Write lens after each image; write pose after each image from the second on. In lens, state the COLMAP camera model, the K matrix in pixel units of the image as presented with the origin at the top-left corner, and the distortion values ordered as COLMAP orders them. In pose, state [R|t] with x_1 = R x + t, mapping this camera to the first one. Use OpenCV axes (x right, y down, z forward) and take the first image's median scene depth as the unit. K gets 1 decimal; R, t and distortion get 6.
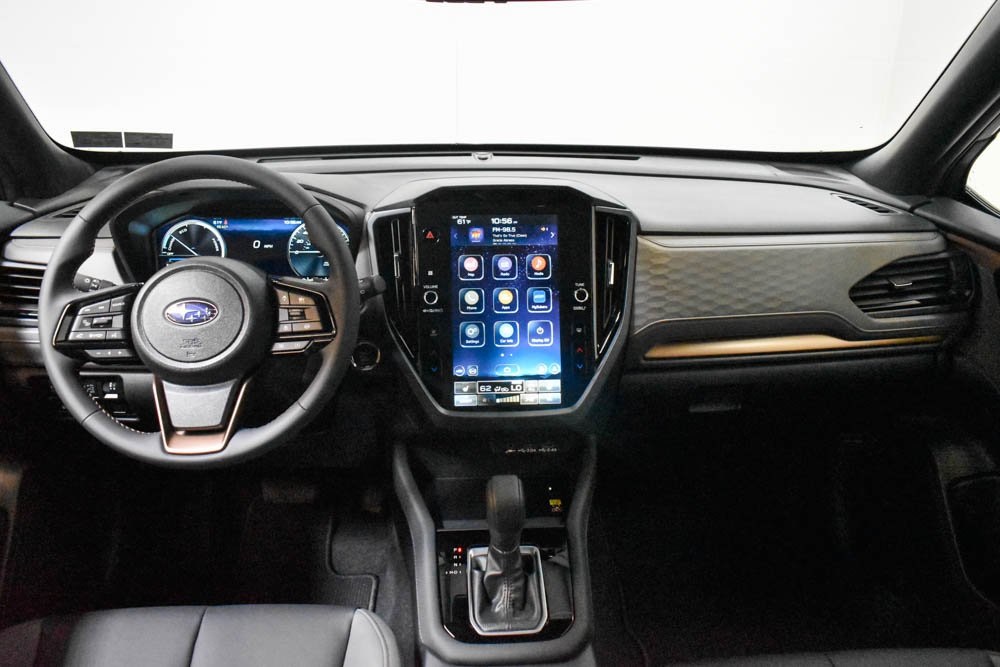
lens RADIAL K [[770.0, 0, 511.2], [0, 770.0, 320.5], [0, 0, 1]] dist [-0.004707, -0.024796]
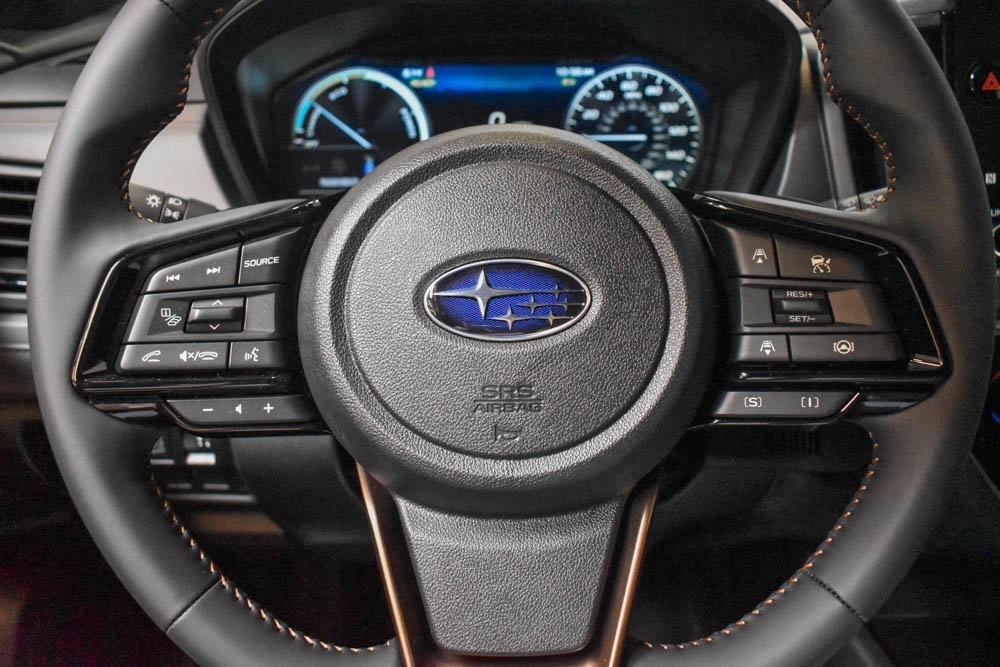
lens RADIAL K [[889.6, 0, 477.7], [0, 889.6, 312.9], [0, 0, 1]] dist [-0.021629, 0.000038]
pose [[0.993762, 0.015624, -0.110419, -0.309423], [-0.009156, 0.998226, 0.058837, -0.018508], [0.111142, -0.057459, 0.992142, 0.517448]]
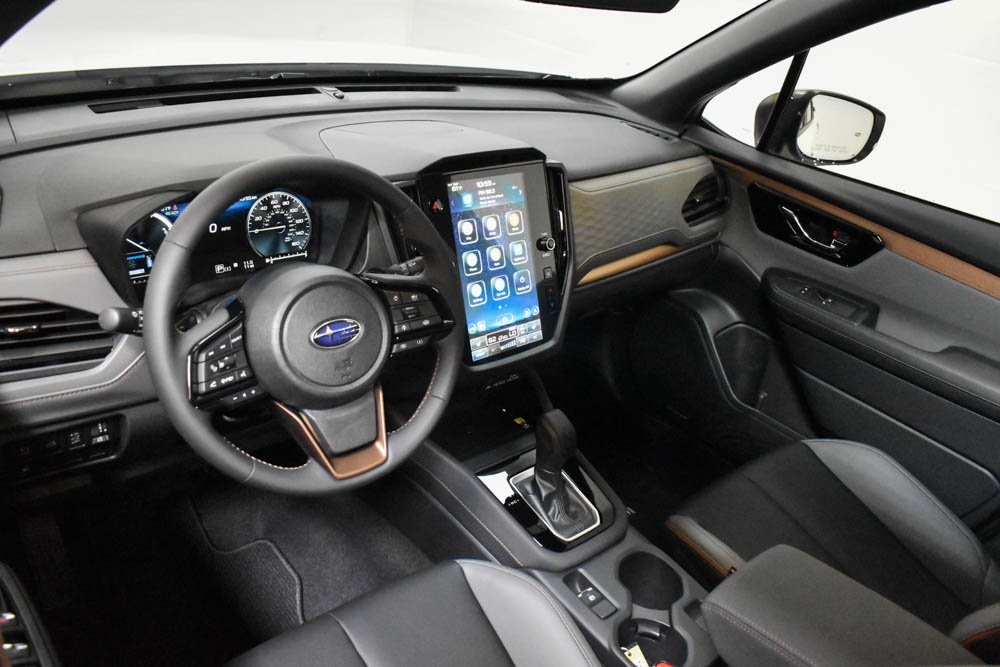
lens RADIAL K [[770.0, 0, 498.6], [0, 770.0, 327.0], [0, 0, 1]] dist [-0.004707, -0.024796]
pose [[0.808341, -0.192639, 0.556305, -0.631978], [0.084732, 0.973179, 0.213874, -0.163728], [-0.582585, -0.125746, 0.802983, 0.106916]]
